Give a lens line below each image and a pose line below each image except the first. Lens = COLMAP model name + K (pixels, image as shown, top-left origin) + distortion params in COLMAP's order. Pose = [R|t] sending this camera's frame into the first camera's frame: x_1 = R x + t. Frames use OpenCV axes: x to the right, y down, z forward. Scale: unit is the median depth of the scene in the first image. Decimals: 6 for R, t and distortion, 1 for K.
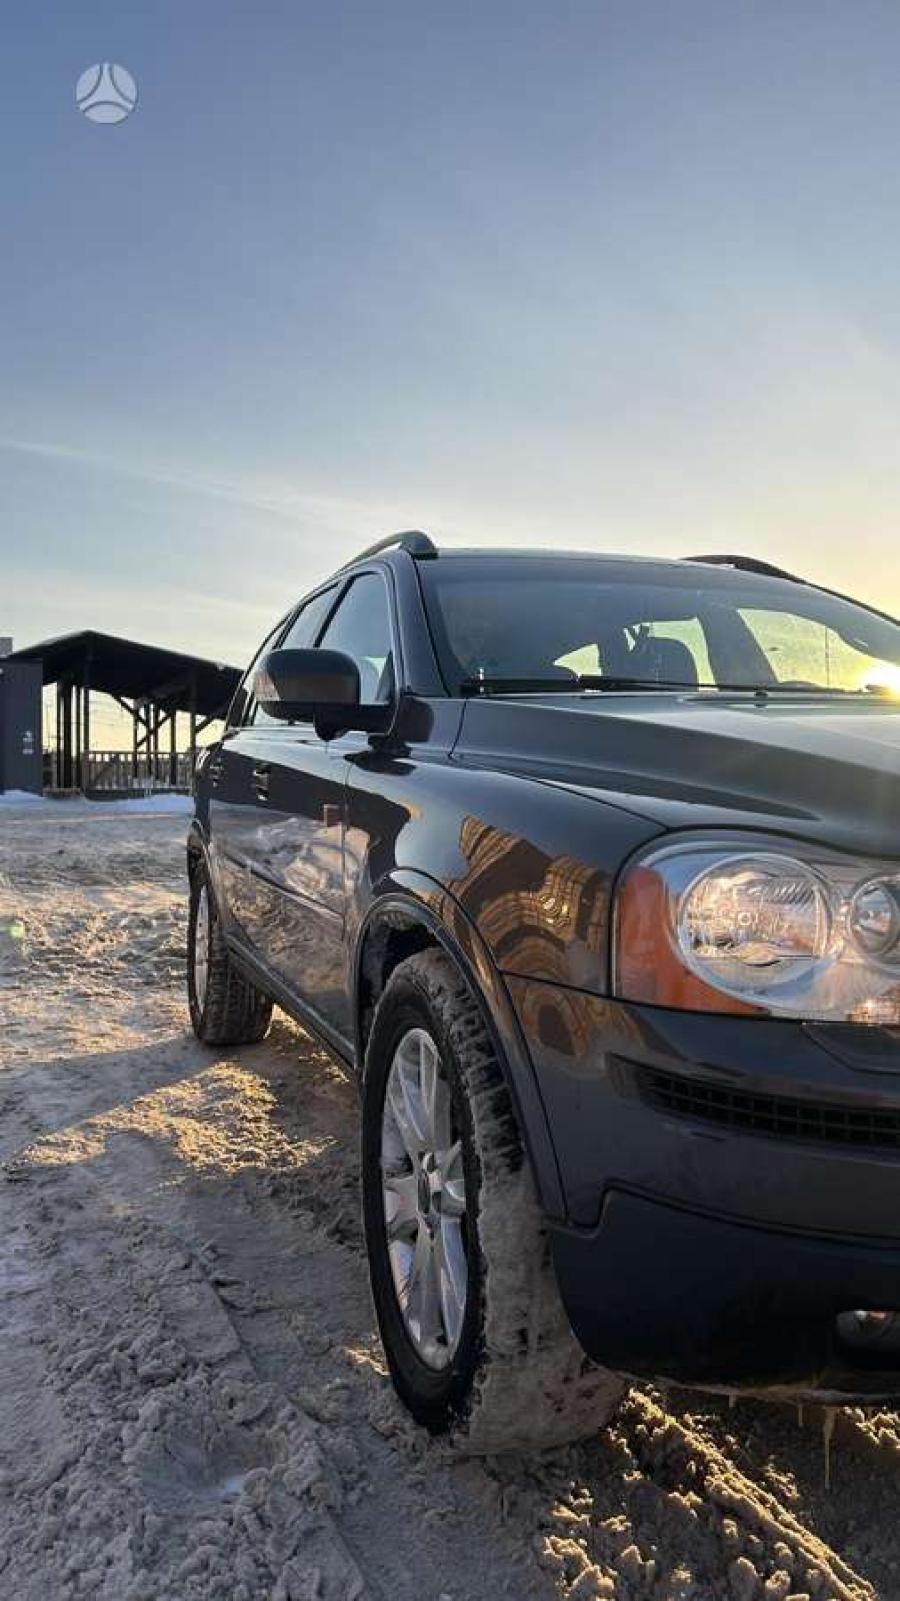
lens RADIAL K [[1208.6, 0, 453.2], [0, 1208.6, 807.8], [0, 0, 1]] dist [0.049777, -0.049867]
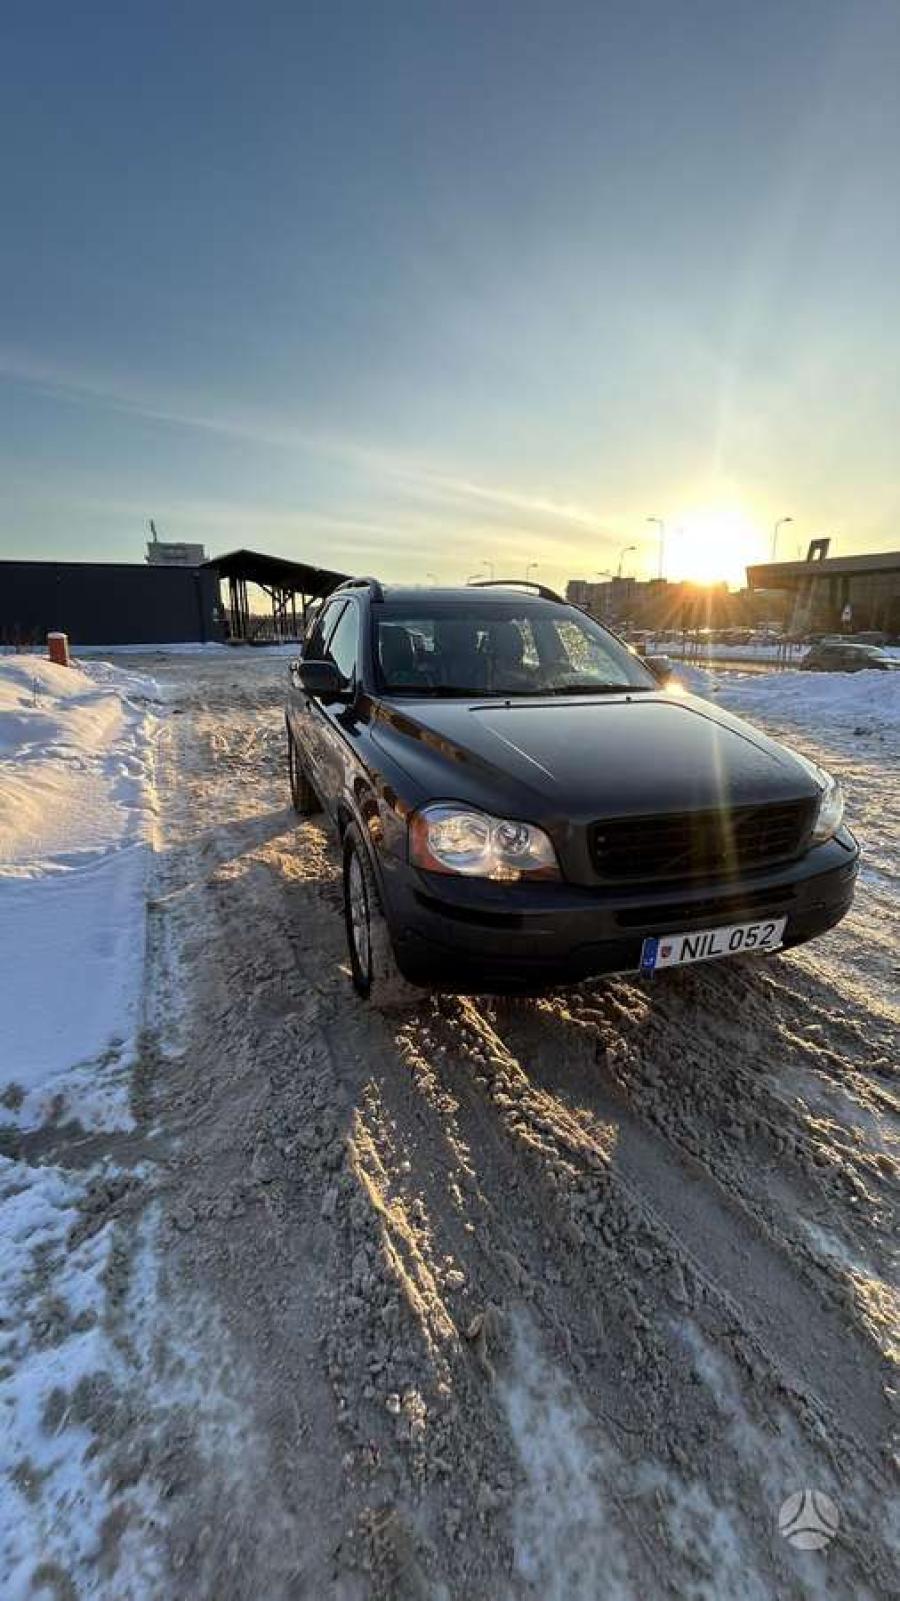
lens RADIAL K [[655.4, 0, 450.5], [0, 655.4, 808.5], [0, 0, 1]] dist [0.001594, -0.000045]
pose [[0.999866, -0.006372, -0.015100, 0.120883], [0.010065, 0.965856, 0.258886, -0.160541], [0.012935, -0.259003, 0.965790, -0.171486]]
